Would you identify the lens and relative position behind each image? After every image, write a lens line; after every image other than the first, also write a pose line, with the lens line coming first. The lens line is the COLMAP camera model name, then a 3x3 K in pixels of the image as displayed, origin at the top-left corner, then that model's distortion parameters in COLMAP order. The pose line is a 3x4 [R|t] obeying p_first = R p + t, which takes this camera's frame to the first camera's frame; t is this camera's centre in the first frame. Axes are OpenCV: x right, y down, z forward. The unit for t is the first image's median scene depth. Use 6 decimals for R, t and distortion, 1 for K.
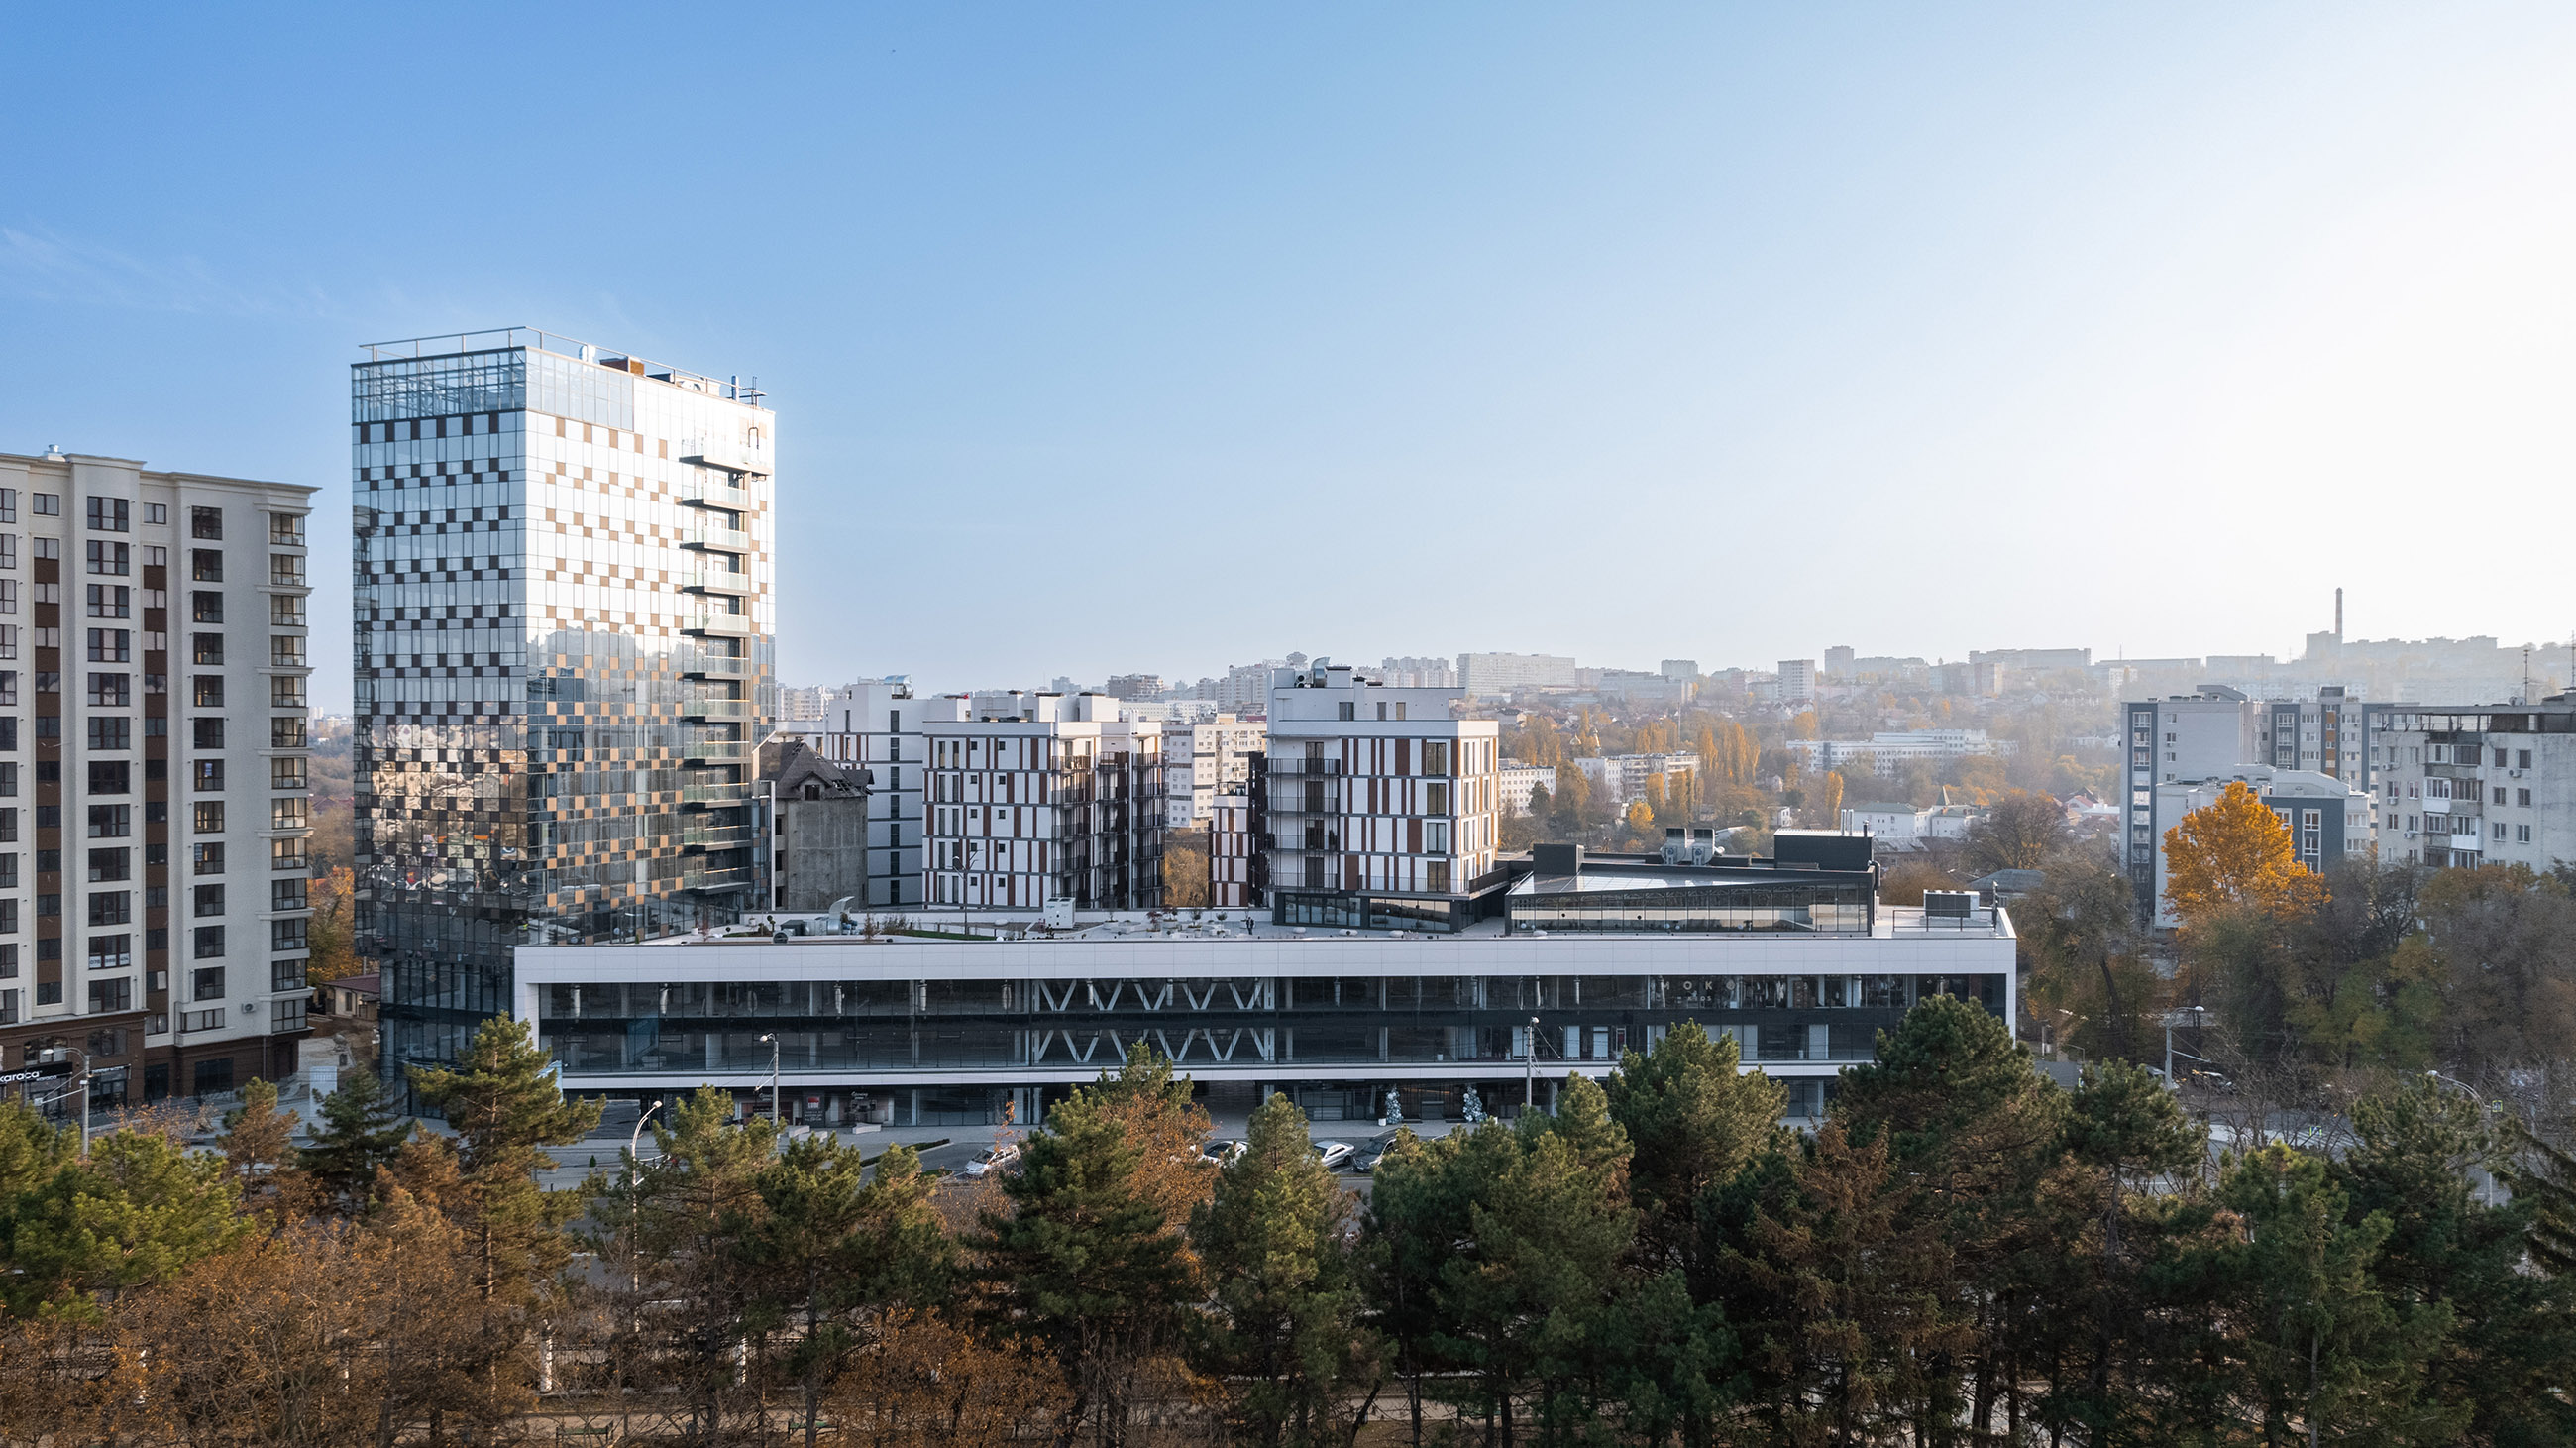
lens RADIAL K [[1621.6, 0, 1299.7], [0, 1621.6, 743.6], [0, 0, 1]] dist [0.000345, 0.010558]
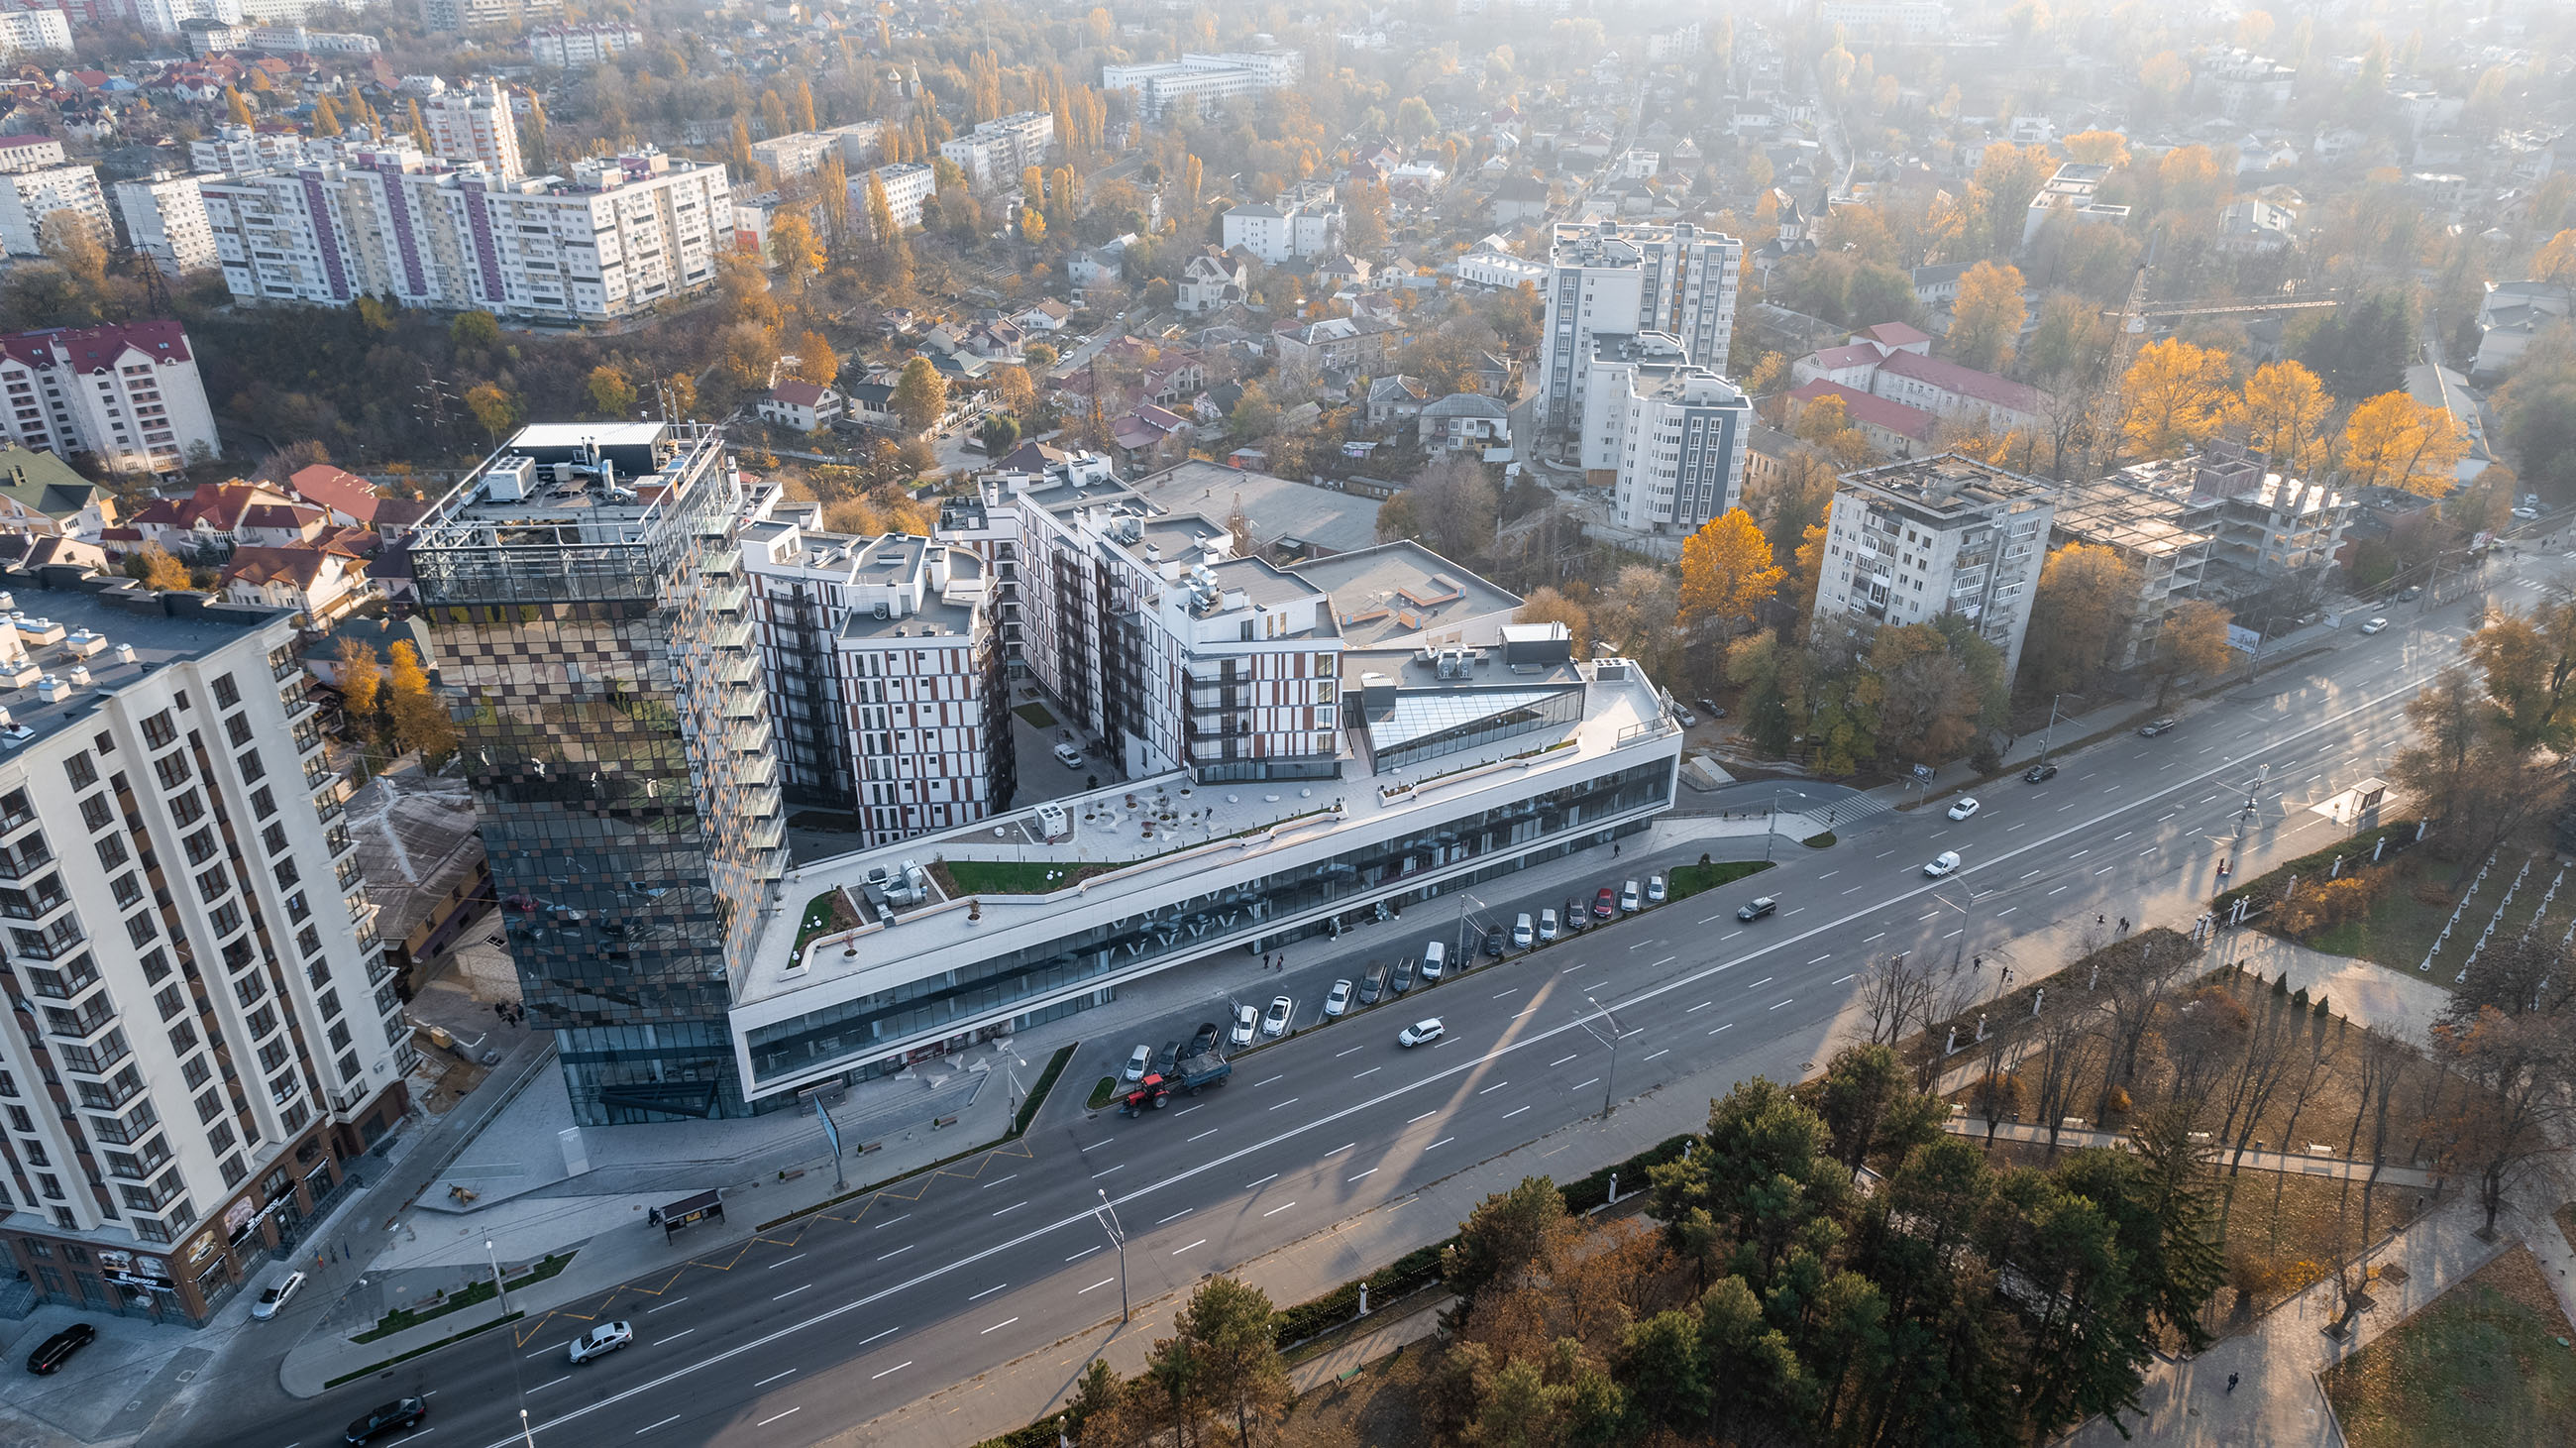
lens RADIAL K [[1621.6, 0, 1297.8], [0, 1621.6, 740.8], [0, 0, 1]] dist [0.000345, 0.010558]
pose [[0.893197, -0.202615, 0.401430, -0.425461], [-0.001123, 0.891723, 0.452581, -0.473694], [-0.449664, -0.404695, 0.796257, -0.067317]]
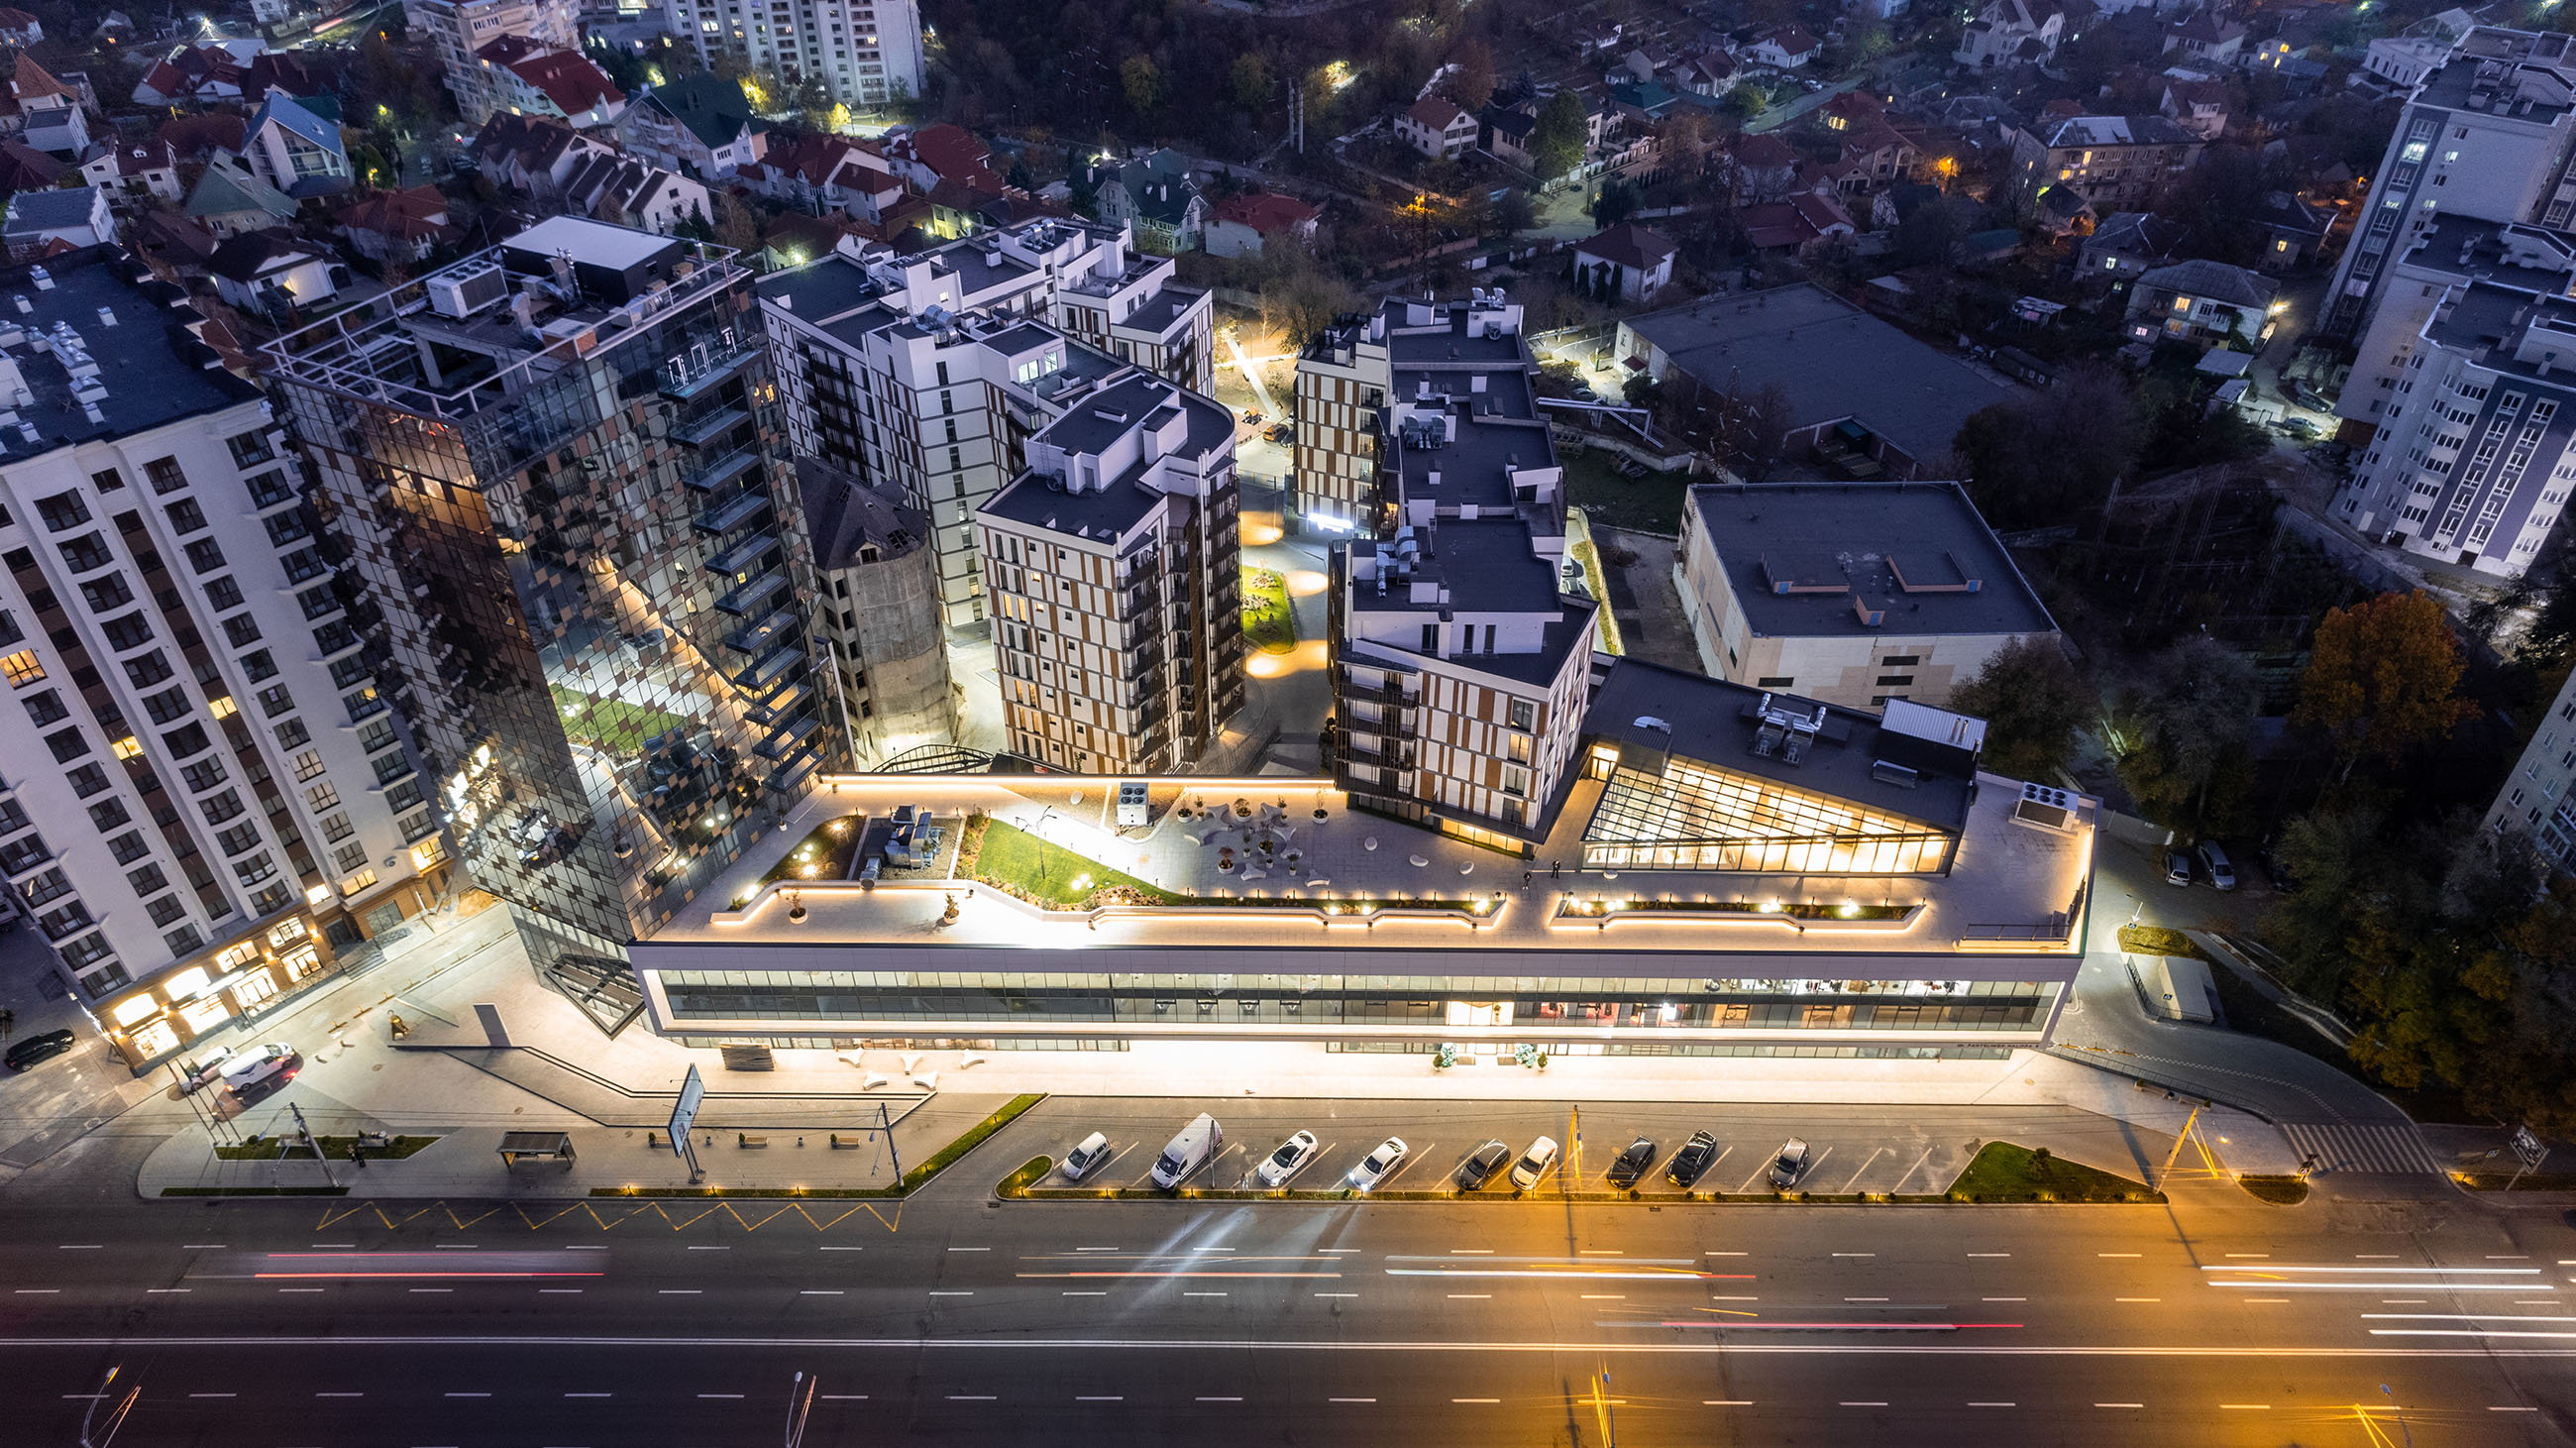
lens RADIAL K [[1621.6, 0, 1300.4], [0, 1621.6, 731.8], [0, 0, 1]] dist [0.000345, 0.010558]
pose [[0.997828, 0.039494, -0.052712, 0.005654], [0.000158, 0.798848, 0.601533, -0.482828], [0.065866, -0.600235, 0.797107, 0.207658]]
